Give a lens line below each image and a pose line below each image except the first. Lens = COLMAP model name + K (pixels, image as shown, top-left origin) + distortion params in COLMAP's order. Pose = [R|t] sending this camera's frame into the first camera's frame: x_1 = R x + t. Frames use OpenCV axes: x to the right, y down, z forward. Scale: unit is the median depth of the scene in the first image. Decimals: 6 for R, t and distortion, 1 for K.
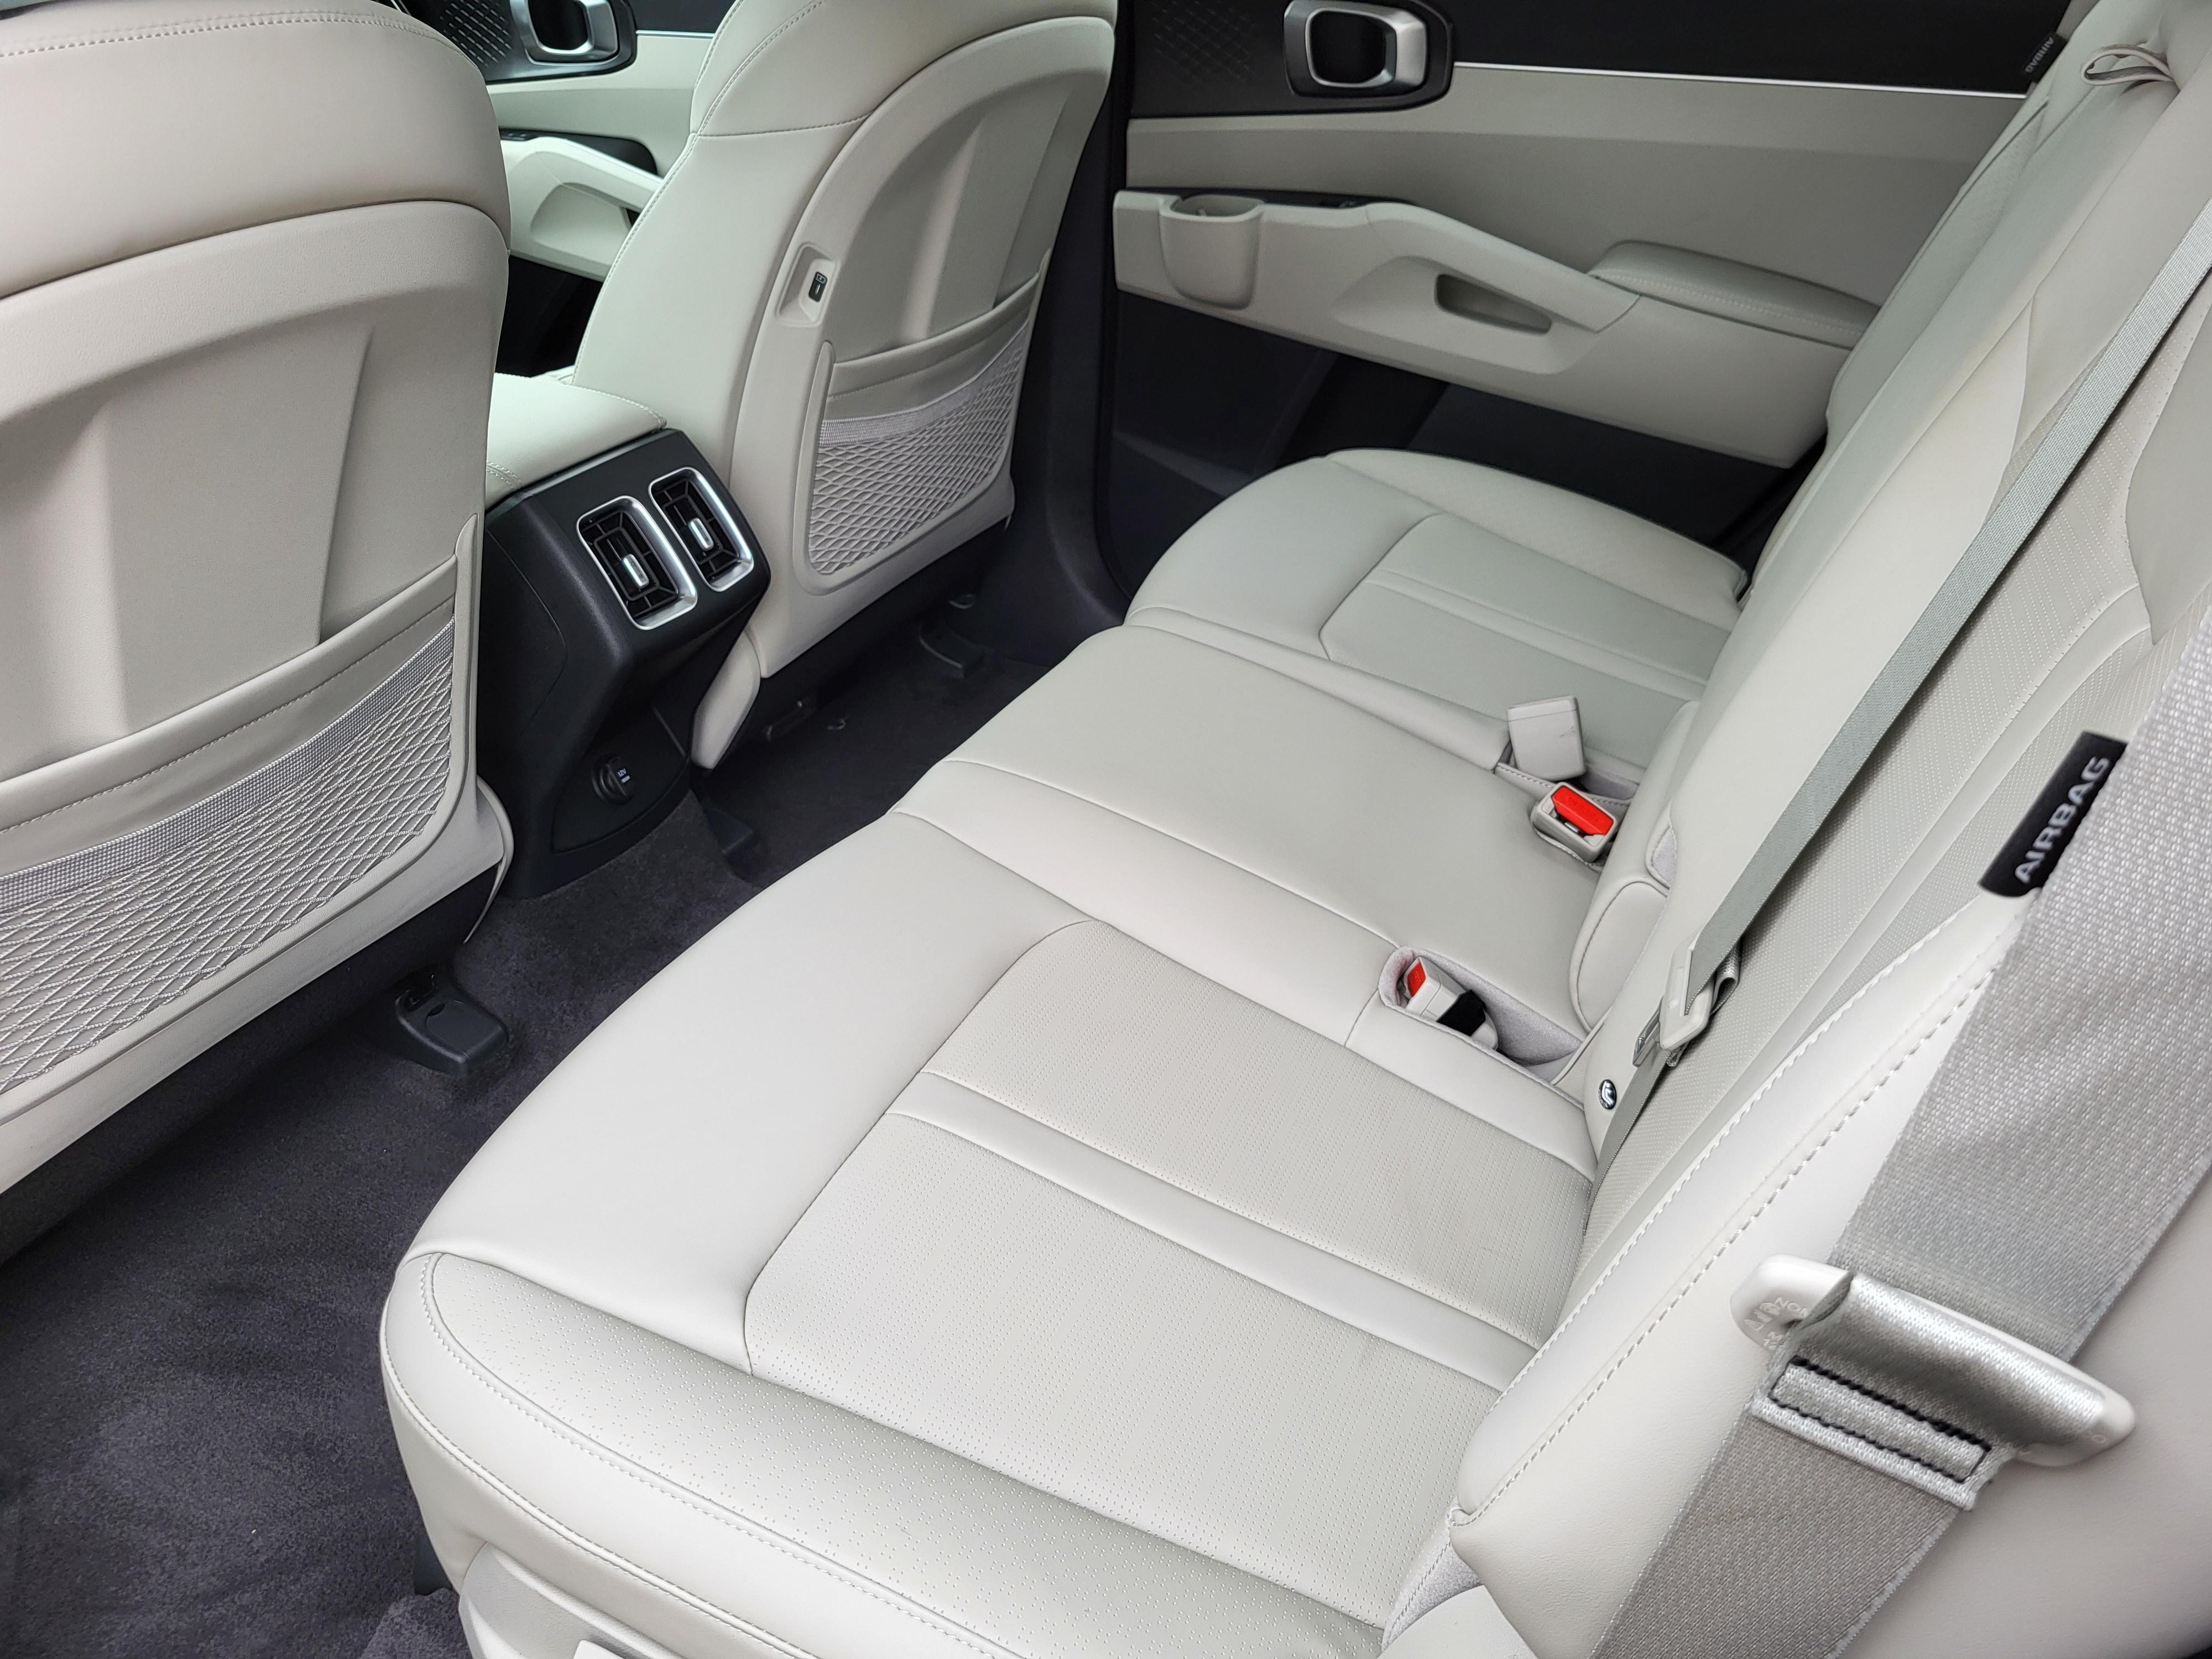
lens RADIAL K [[1739.5, 0, 1097.9], [0, 1739.5, 826.7], [0, 0, 1]] dist [0.020988, 0.010977]
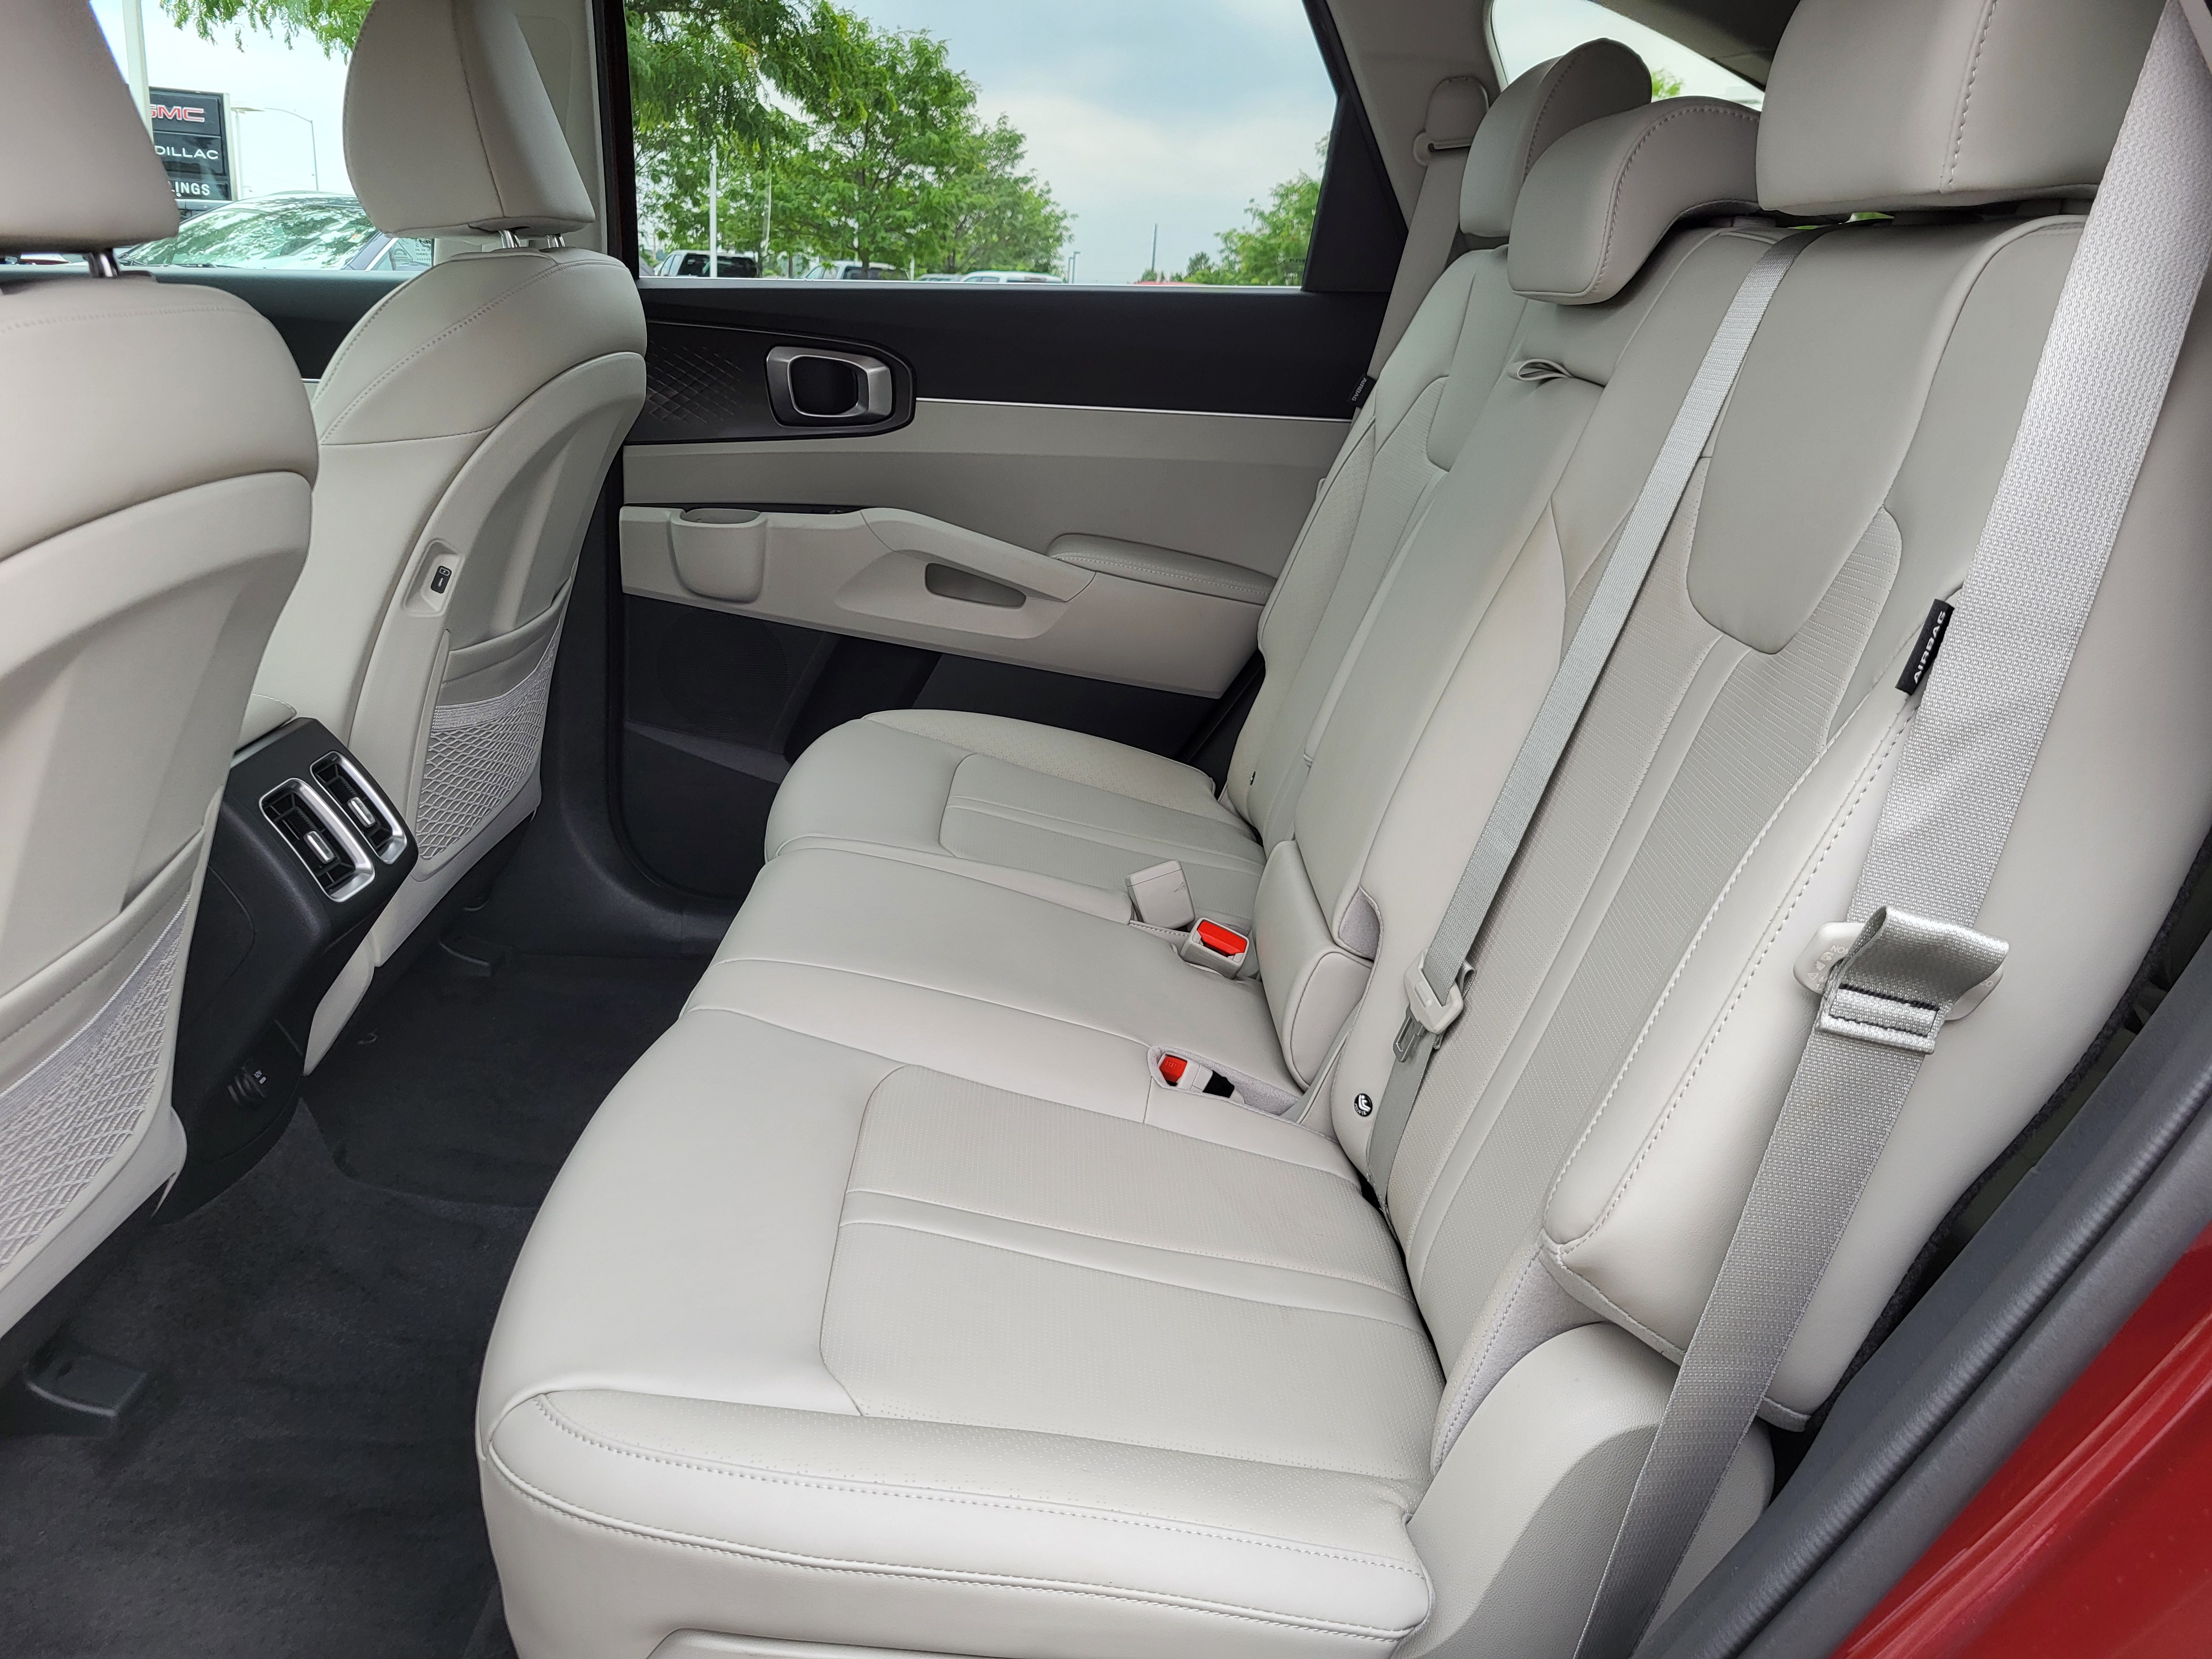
lens RADIAL K [[1739.5, 0, 1120.3], [0, 1739.5, 820.1], [0, 0, 1]] dist [0.020988, 0.010977]
pose [[0.894906, -0.100909, 0.434696, -0.243067], [0.185229, 0.970217, -0.156106, 0.068755], [-0.405997, 0.220219, 0.886944, -0.073370]]
